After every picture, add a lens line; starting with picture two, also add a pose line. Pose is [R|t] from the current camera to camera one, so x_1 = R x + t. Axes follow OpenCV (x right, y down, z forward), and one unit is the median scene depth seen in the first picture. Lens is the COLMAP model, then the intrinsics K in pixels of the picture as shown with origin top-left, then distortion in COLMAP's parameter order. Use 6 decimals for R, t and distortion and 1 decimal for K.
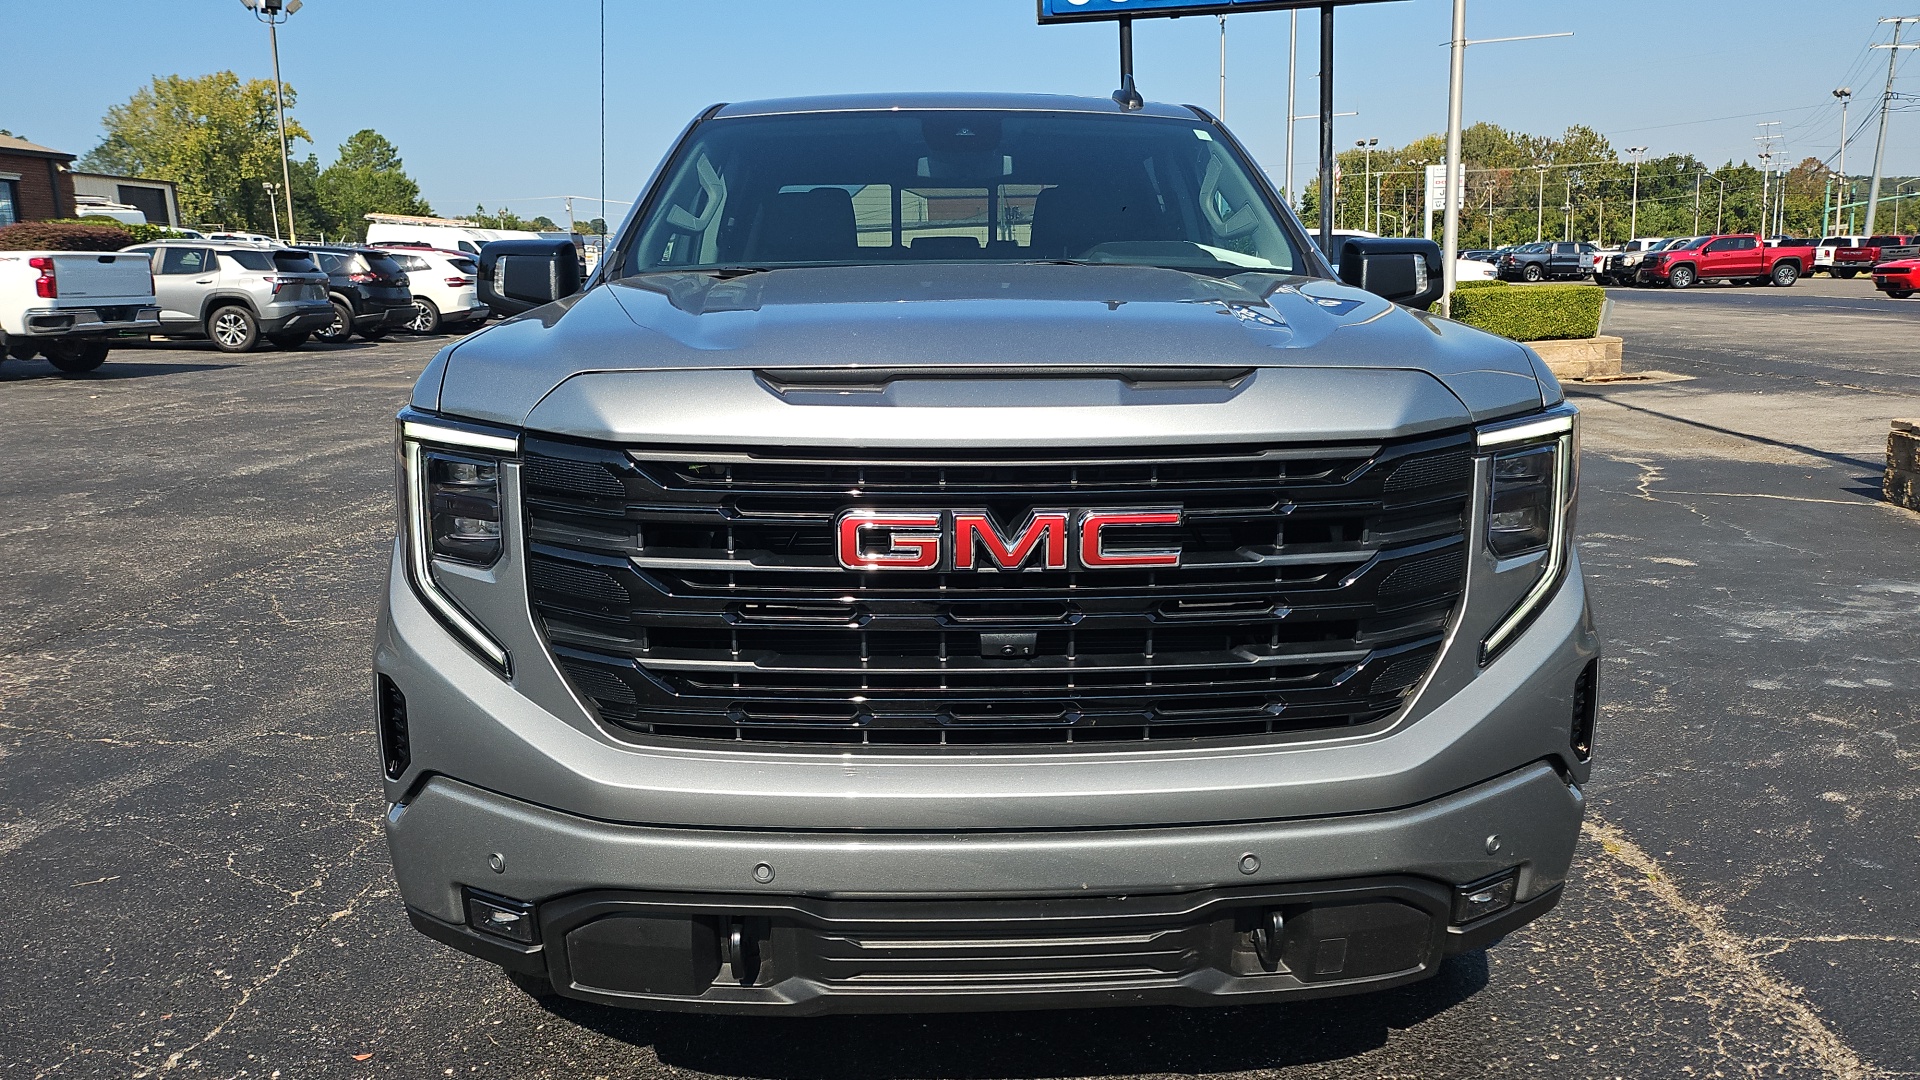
lens RADIAL K [[1340.6, 0, 975.5], [0, 1340.6, 529.1], [0, 0, 1]] dist [0.050214, -0.061735]
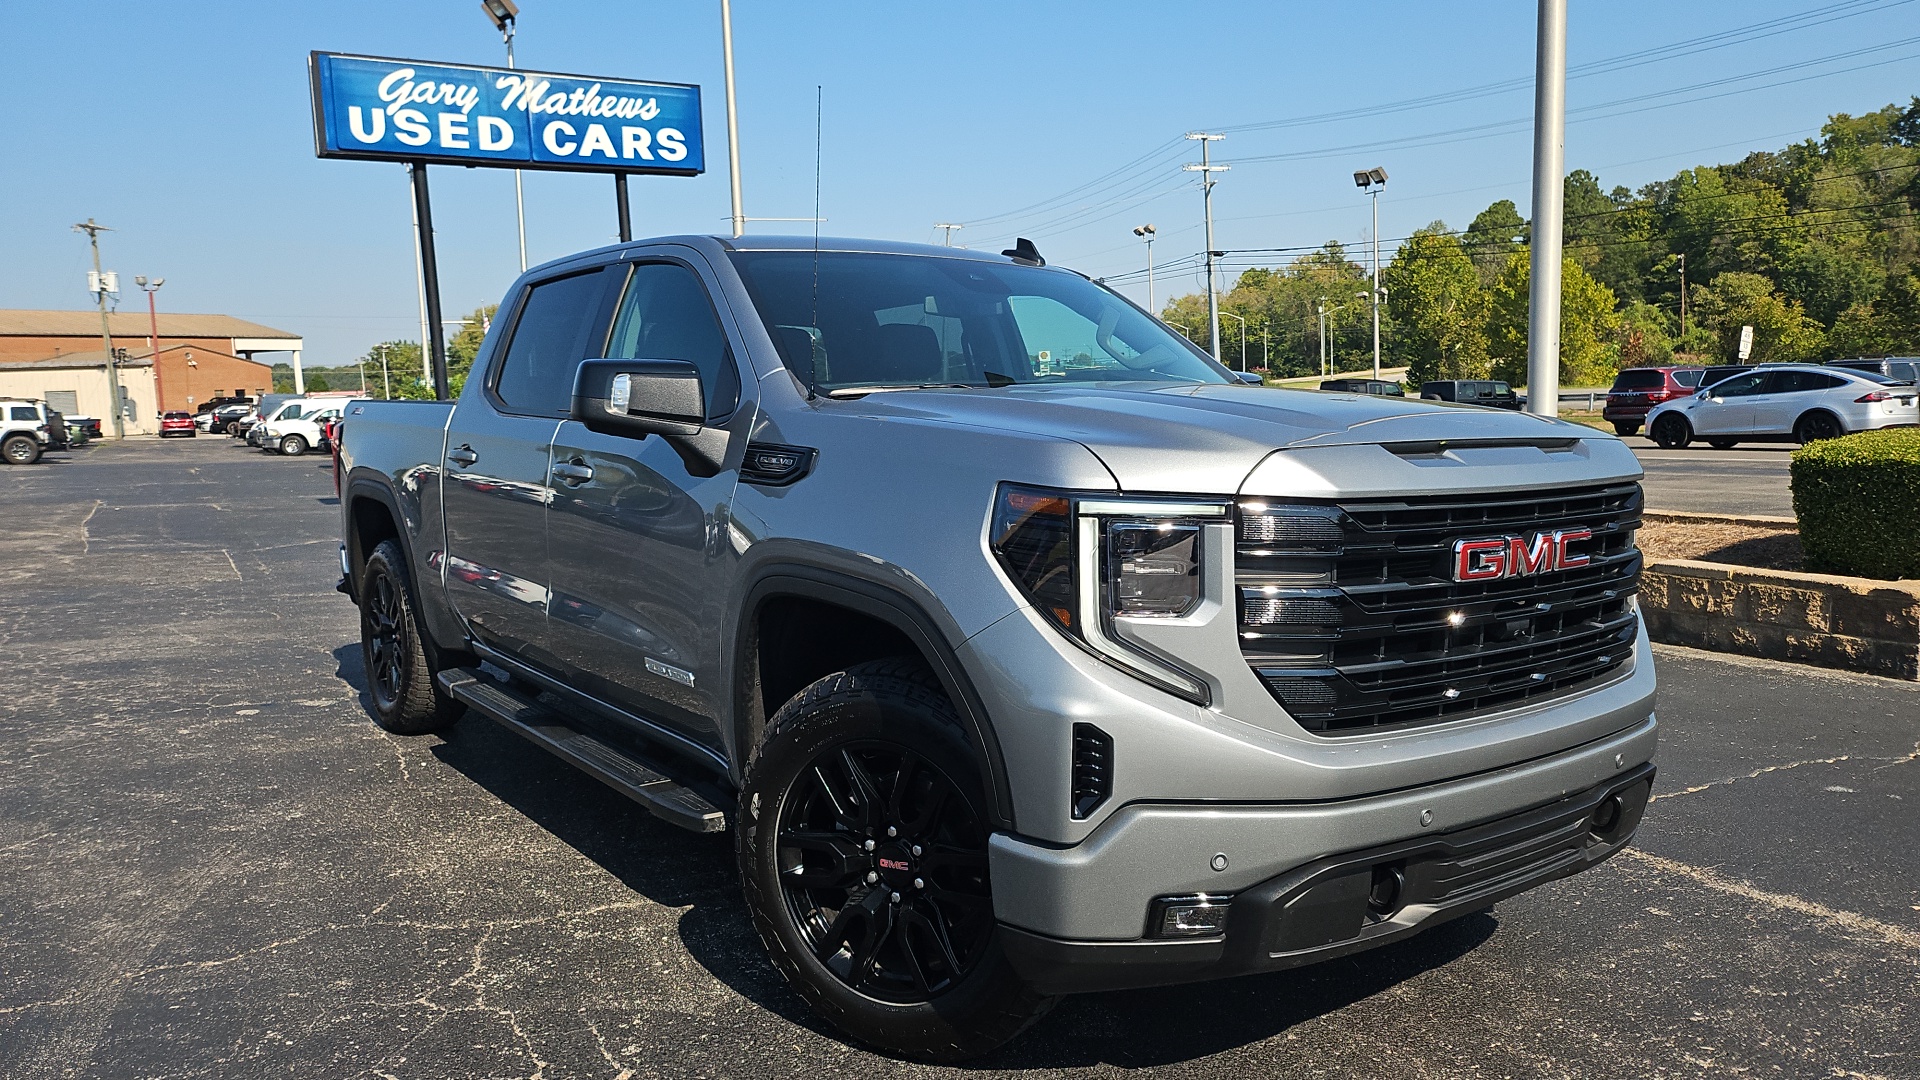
lens RADIAL K [[1340.6, 0, 974.0], [0, 1340.6, 537.1], [0, 0, 1]] dist [0.050214, -0.061735]
pose [[0.819971, -0.051563, 0.570078, -0.668777], [0.111909, 0.991156, -0.071315, 0.013695], [-0.561359, 0.122273, 0.818489, 0.067196]]
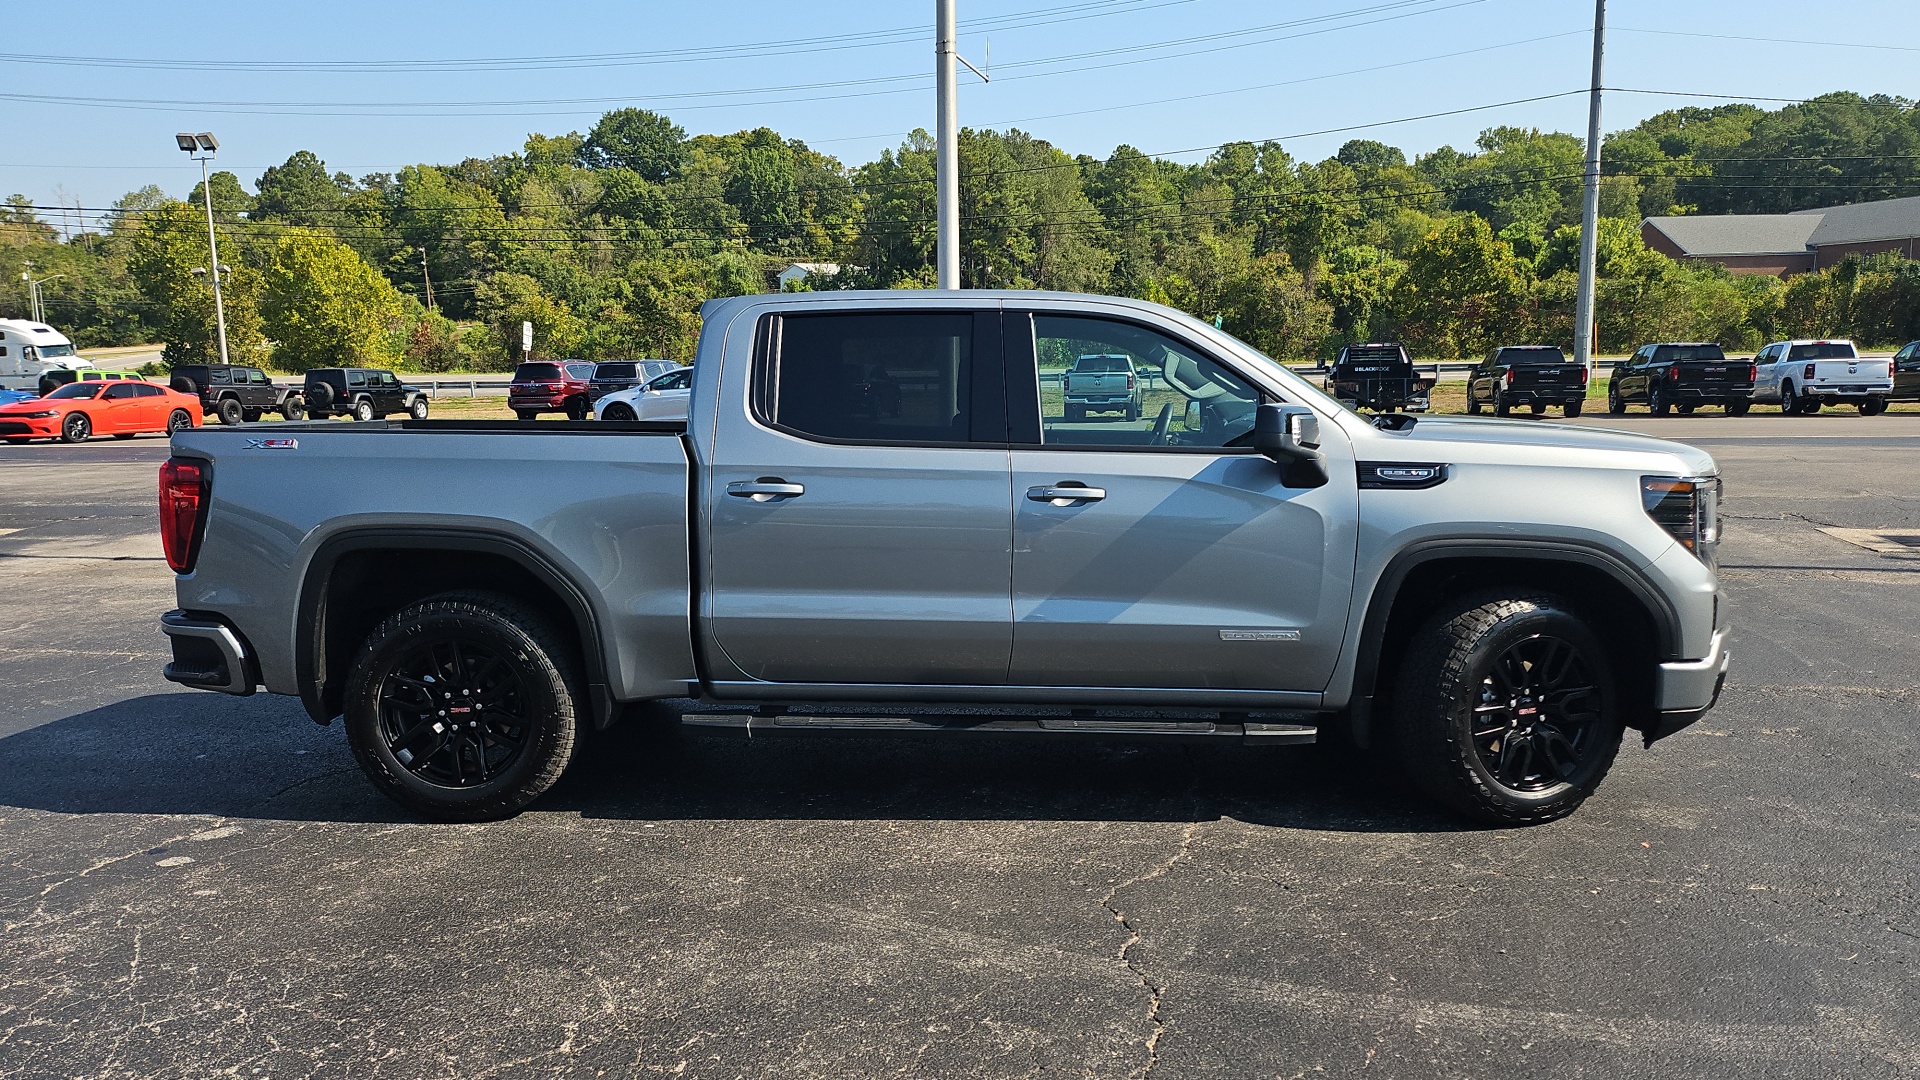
lens RADIAL K [[1340.6, 0, 957.1], [0, 1340.6, 538.9], [0, 0, 1]] dist [0.050214, -0.061735]
pose [[0.092048, -0.104794, 0.990225, -1.619317], [0.198505, 0.976417, 0.084881, -0.247589], [-0.975768, 0.188752, 0.110680, 1.136562]]
